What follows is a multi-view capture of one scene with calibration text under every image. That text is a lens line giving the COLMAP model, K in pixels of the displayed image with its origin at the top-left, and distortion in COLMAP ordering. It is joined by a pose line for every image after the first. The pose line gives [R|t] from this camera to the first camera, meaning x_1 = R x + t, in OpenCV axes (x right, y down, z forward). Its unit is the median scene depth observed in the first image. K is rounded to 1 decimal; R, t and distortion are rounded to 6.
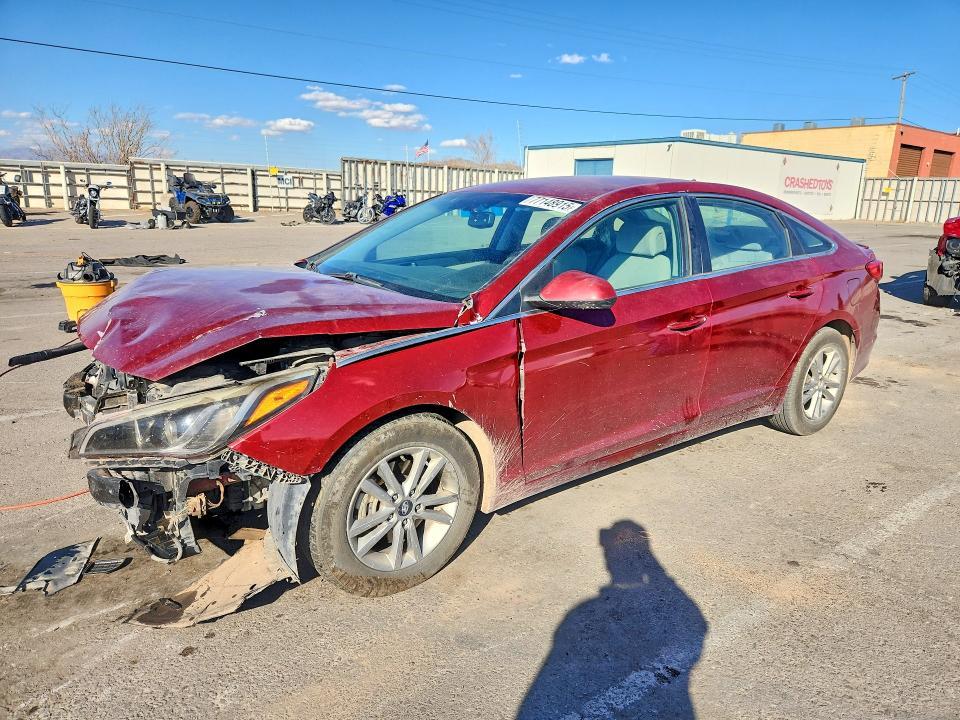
lens RADIAL K [[624.7, 0, 480.0], [0, 624.7, 360.0], [0, 0, 1]] dist [0.021160, -0.004677]
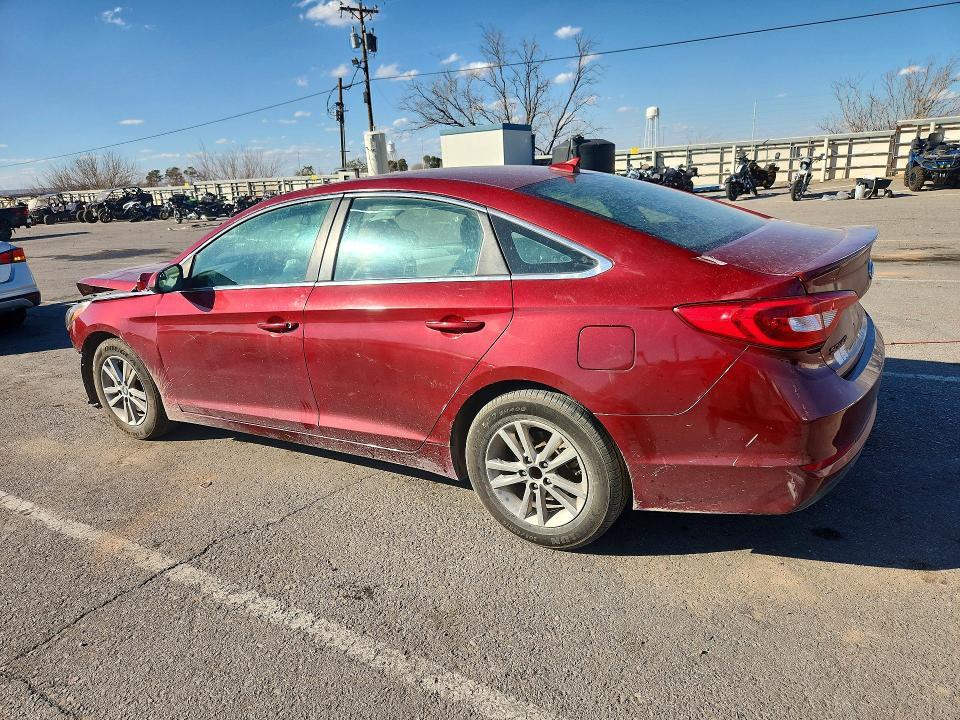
lens RADIAL K [[624.7, 0, 480.0], [0, 624.7, 360.0], [0, 0, 1]] dist [0.021160, -0.004677]
pose [[0.403034, 0.213079, -0.890034, 0.156027], [-0.168631, 0.973157, 0.156618, -0.024538], [0.899515, 0.086964, 0.428148, 0.096609]]
